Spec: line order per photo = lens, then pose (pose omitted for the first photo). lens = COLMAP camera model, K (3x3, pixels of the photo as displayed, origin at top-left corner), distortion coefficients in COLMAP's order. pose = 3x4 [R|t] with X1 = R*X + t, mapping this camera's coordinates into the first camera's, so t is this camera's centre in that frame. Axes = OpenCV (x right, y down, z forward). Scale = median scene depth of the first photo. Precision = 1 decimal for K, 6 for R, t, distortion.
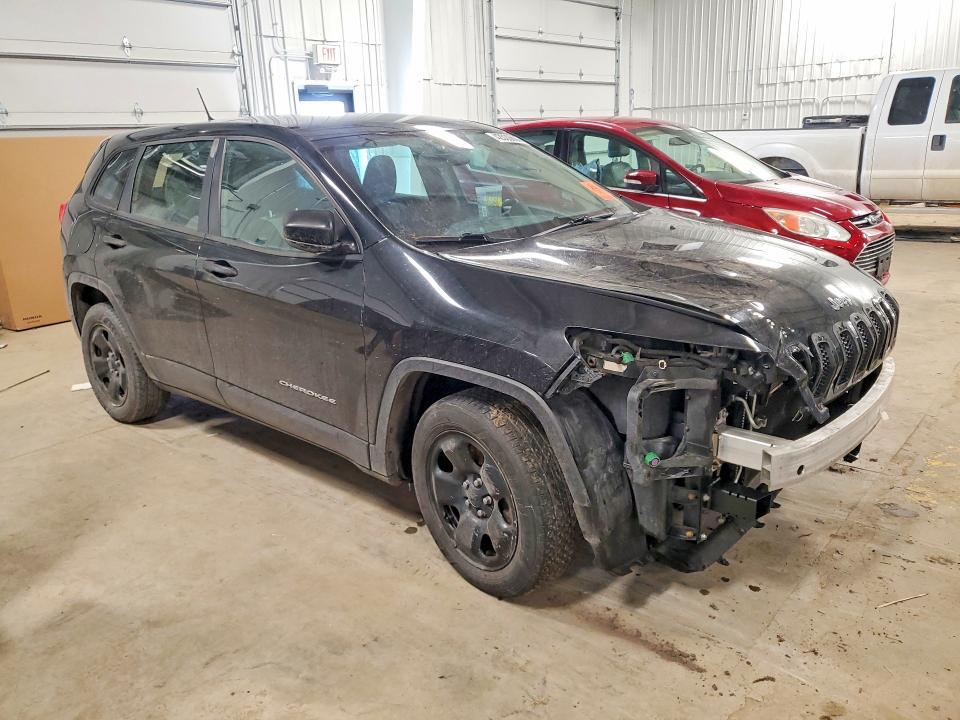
lens RADIAL K [[754.4, 0, 480.0], [0, 754.4, 360.0], [0, 0, 1]] dist [0.021632, 0.003520]
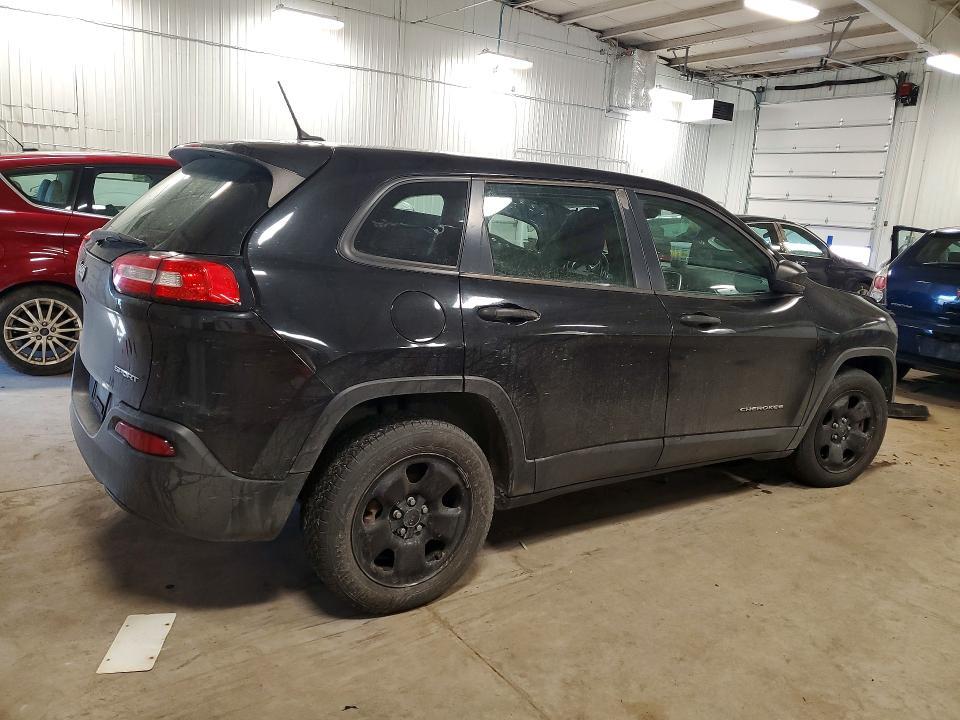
lens RADIAL K [[754.4, 0, 480.0], [0, 754.4, 360.0], [0, 0, 1]] dist [0.021632, 0.003520]
pose [[0.241167, -0.144219, 0.959708, -1.291064], [0.201680, 0.974755, 0.095799, -0.210945], [-0.949296, 0.170450, 0.264164, 0.933052]]
